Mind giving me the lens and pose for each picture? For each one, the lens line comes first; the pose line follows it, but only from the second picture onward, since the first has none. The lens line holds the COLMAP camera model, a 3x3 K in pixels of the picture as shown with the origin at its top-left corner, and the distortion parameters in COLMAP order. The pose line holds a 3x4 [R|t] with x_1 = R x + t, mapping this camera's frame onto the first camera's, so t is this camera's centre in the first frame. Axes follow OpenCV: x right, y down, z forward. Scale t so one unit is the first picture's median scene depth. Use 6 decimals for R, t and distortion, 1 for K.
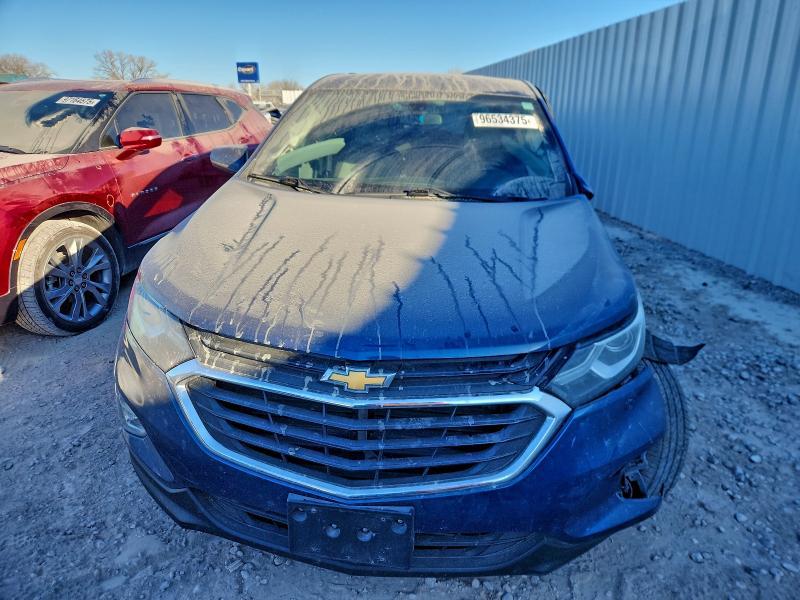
lens RADIAL K [[550.8, 0, 399.6], [0, 550.8, 299.9], [0, 0, 1]] dist [0.025751, -0.007473]
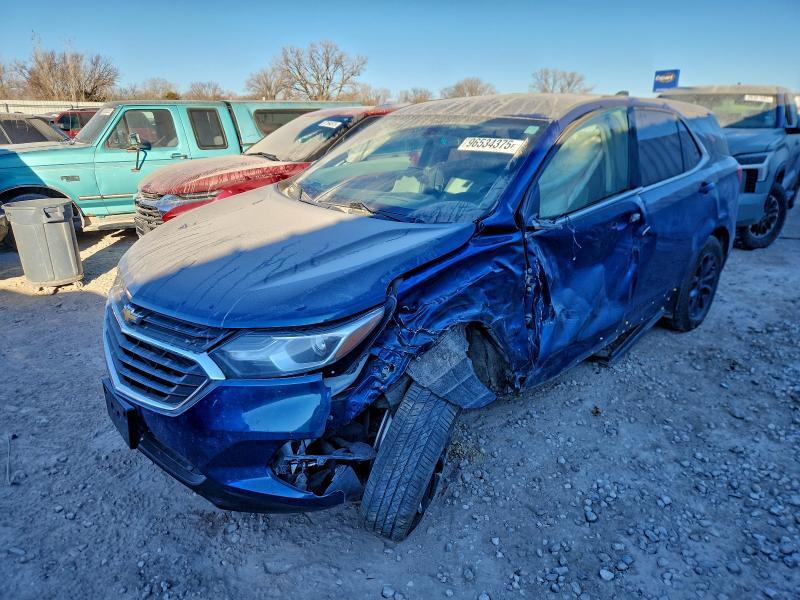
lens RADIAL K [[550.8, 0, 398.5], [0, 550.8, 298.7], [0, 0, 1]] dist [0.025751, -0.007473]
pose [[0.746343, 0.195317, -0.636257, 0.565522], [-0.206695, 0.976722, 0.057374, -0.055929], [0.632652, 0.088690, 0.769341, 0.109623]]
